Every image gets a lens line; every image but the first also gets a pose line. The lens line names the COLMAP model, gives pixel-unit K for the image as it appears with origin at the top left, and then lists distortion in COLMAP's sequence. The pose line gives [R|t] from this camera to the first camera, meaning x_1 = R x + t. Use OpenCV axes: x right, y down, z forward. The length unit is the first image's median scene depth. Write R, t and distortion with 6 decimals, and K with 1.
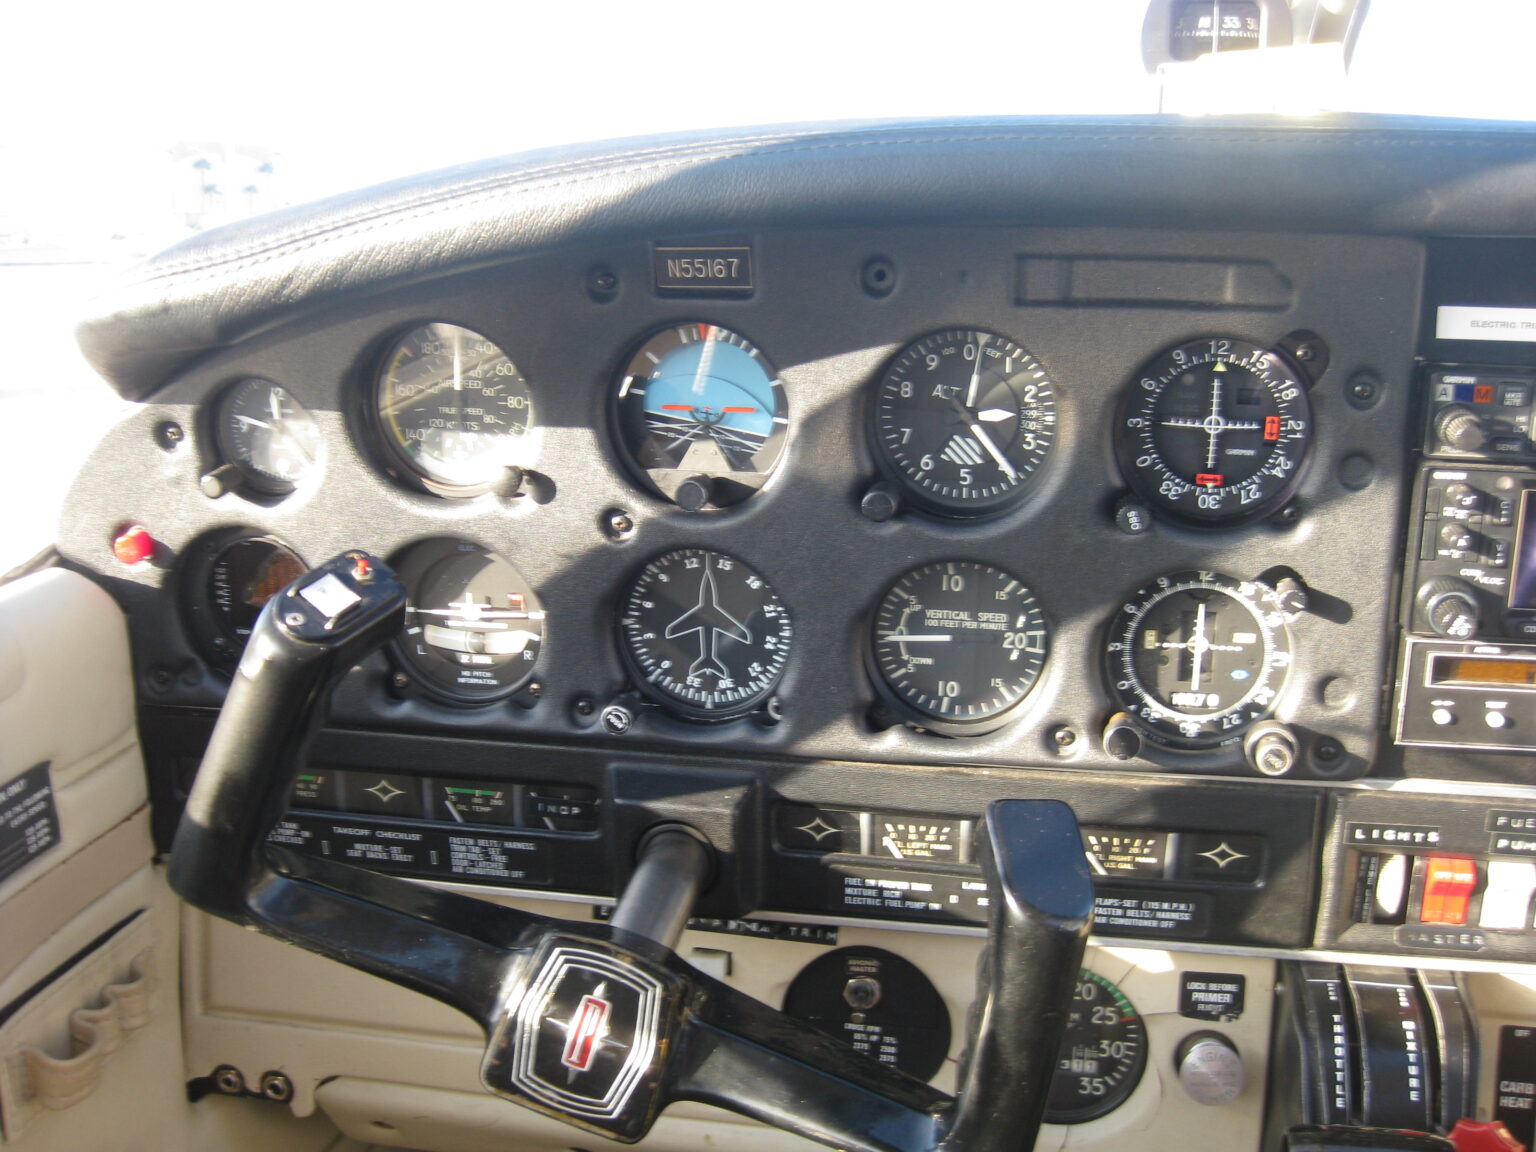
lens RADIAL K [[1707.7, 0, 768.0], [0, 1707.7, 576.0], [0, 0, 1]] dist [-0.180471, 0.127884]
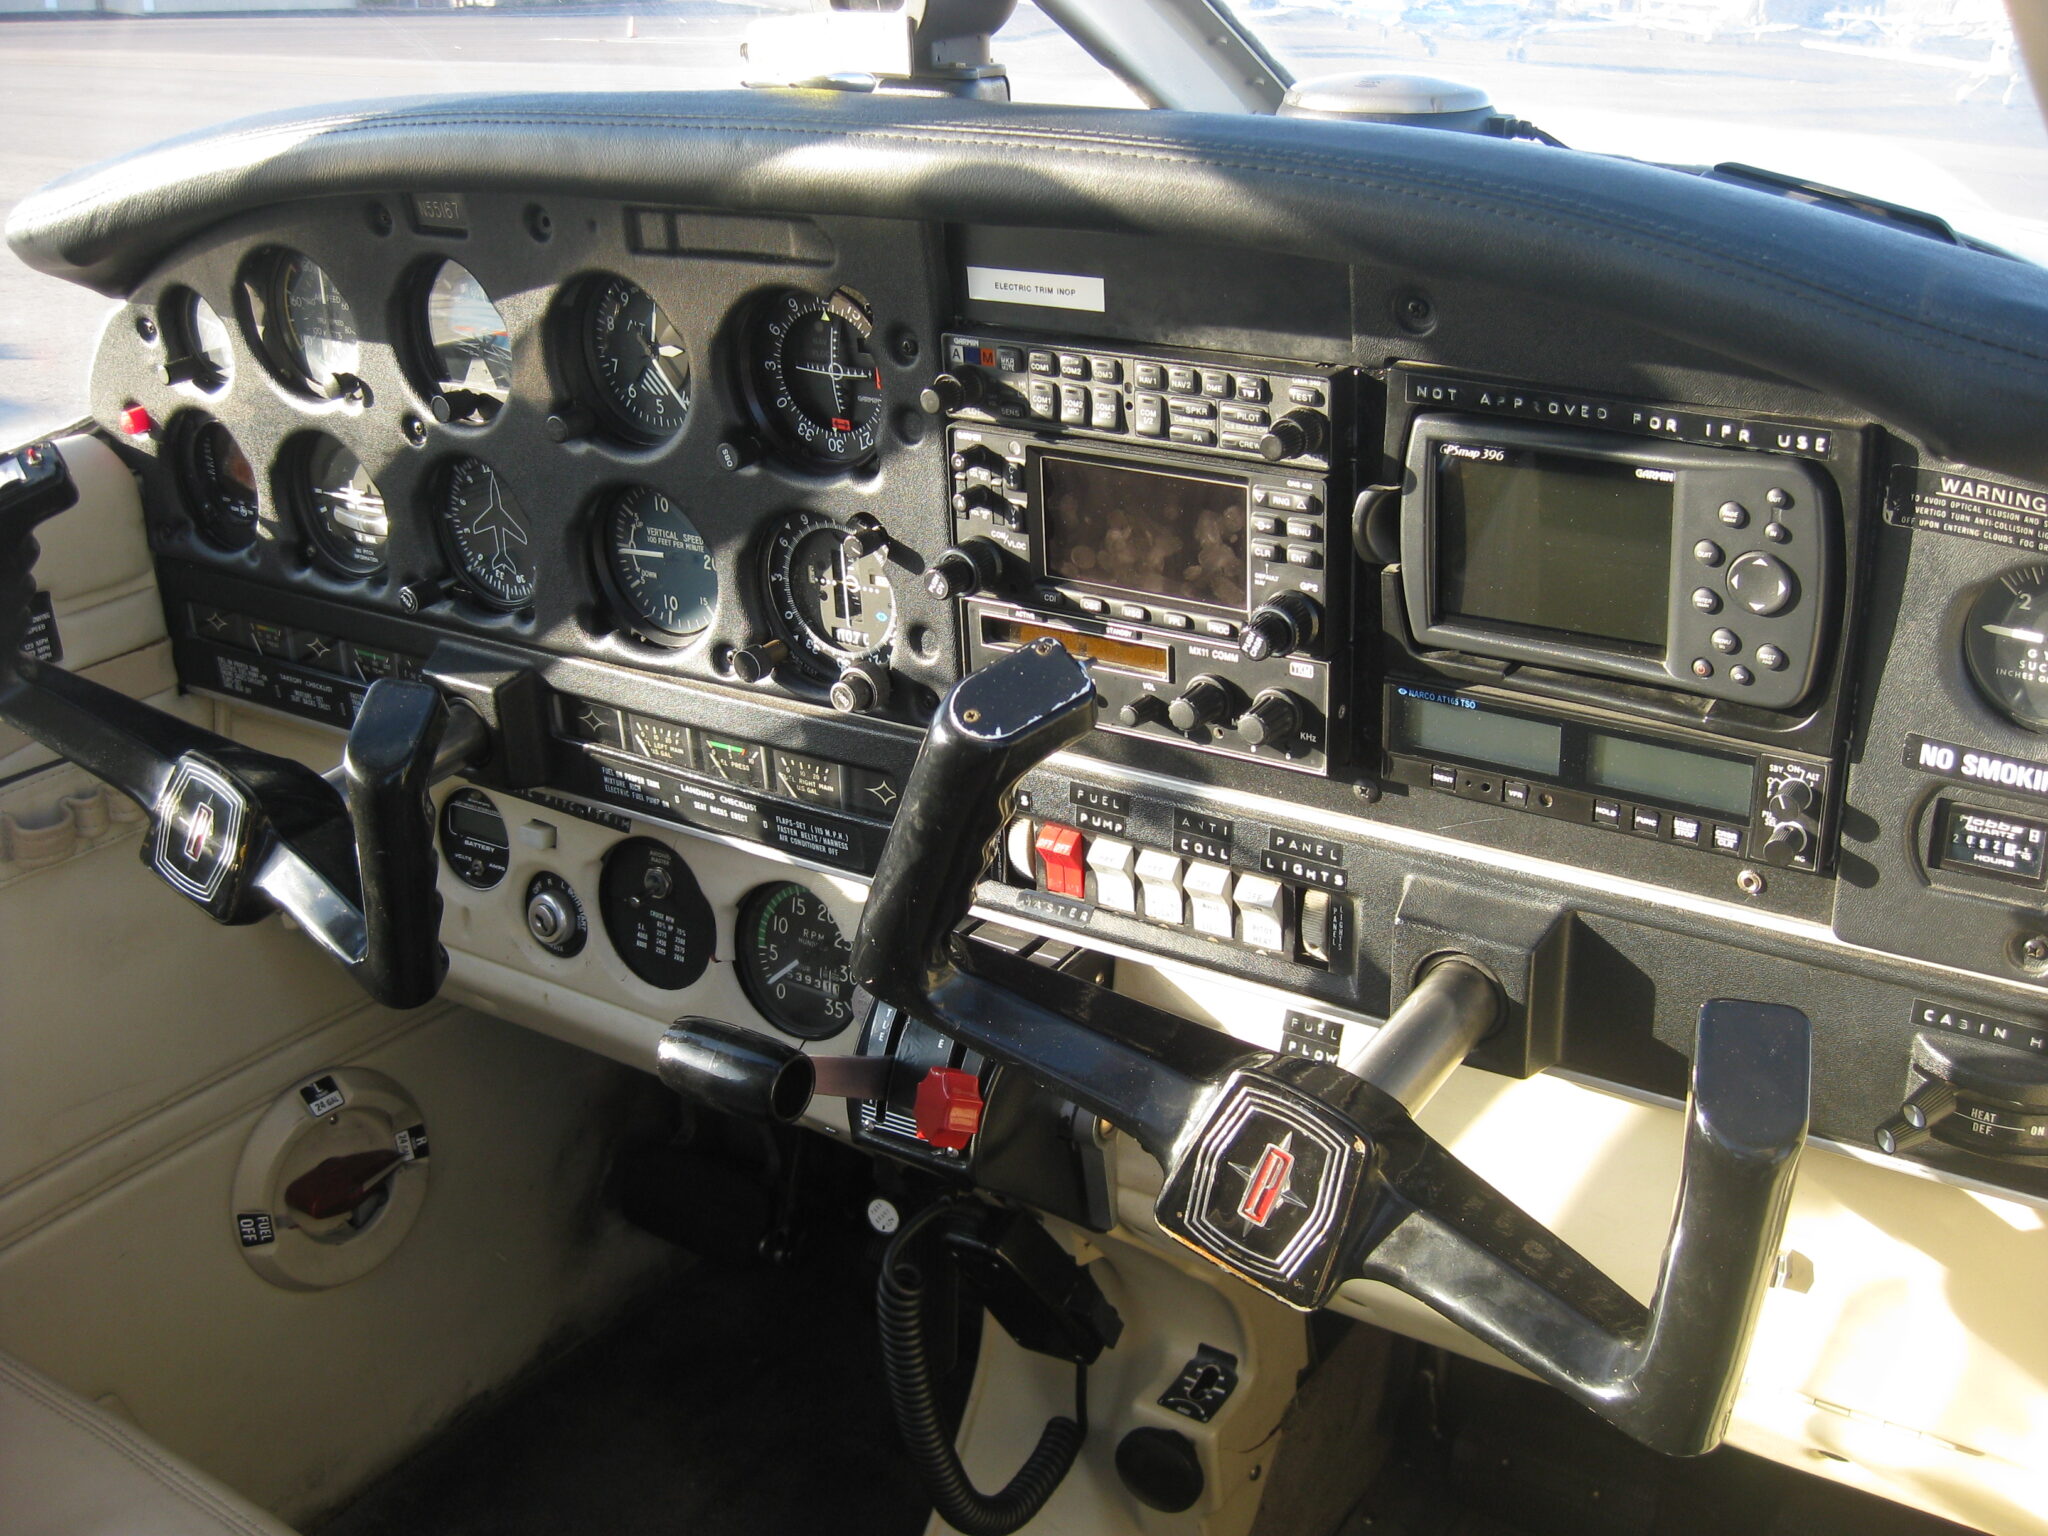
lens RADIAL K [[2277.0, 0, 1024.0], [0, 2277.0, 768.0], [0, 0, 1]] dist [-0.180471, 0.127884]
pose [[0.917989, 0.131995, -0.373998, 0.869737], [-0.083008, 0.986052, 0.144262, -0.056216], [0.387823, -0.101387, 0.916141, -0.237798]]
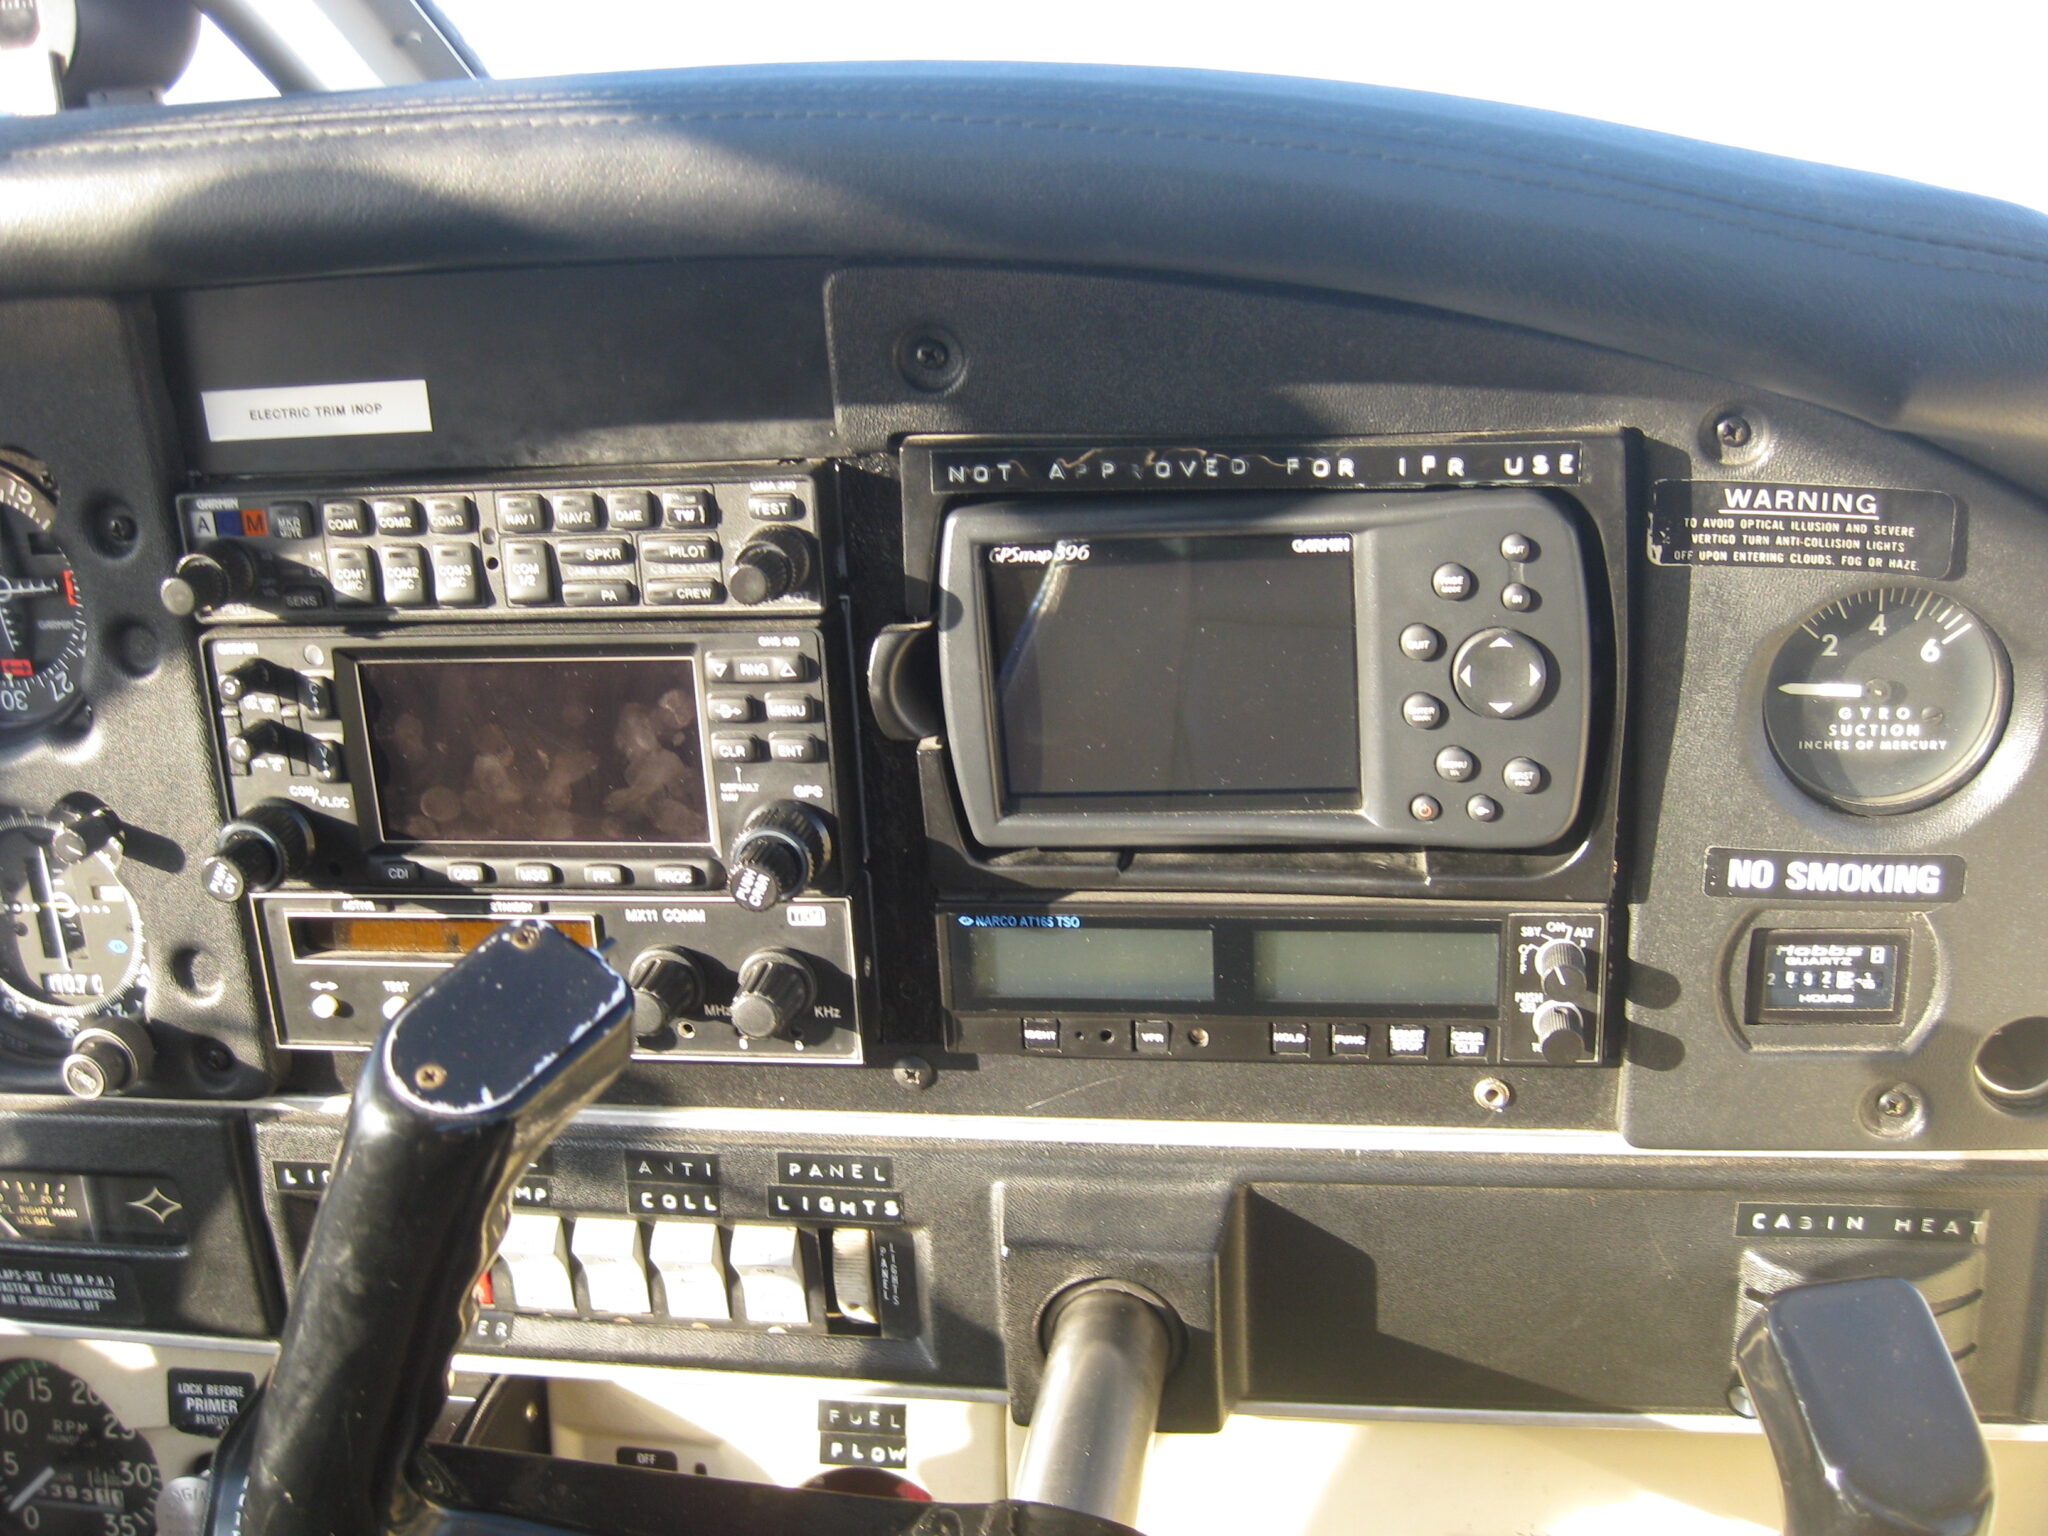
lens RADIAL K [[2277.0, 0, 1024.0], [0, 2277.0, 768.0], [0, 0, 1]] dist [-0.180471, 0.127884]
pose [[0.998662, -0.051693, -0.001057, 0.638161], [0.051703, 0.998339, 0.025418, -0.017258], [-0.000259, -0.025439, 0.999676, 0.100576]]
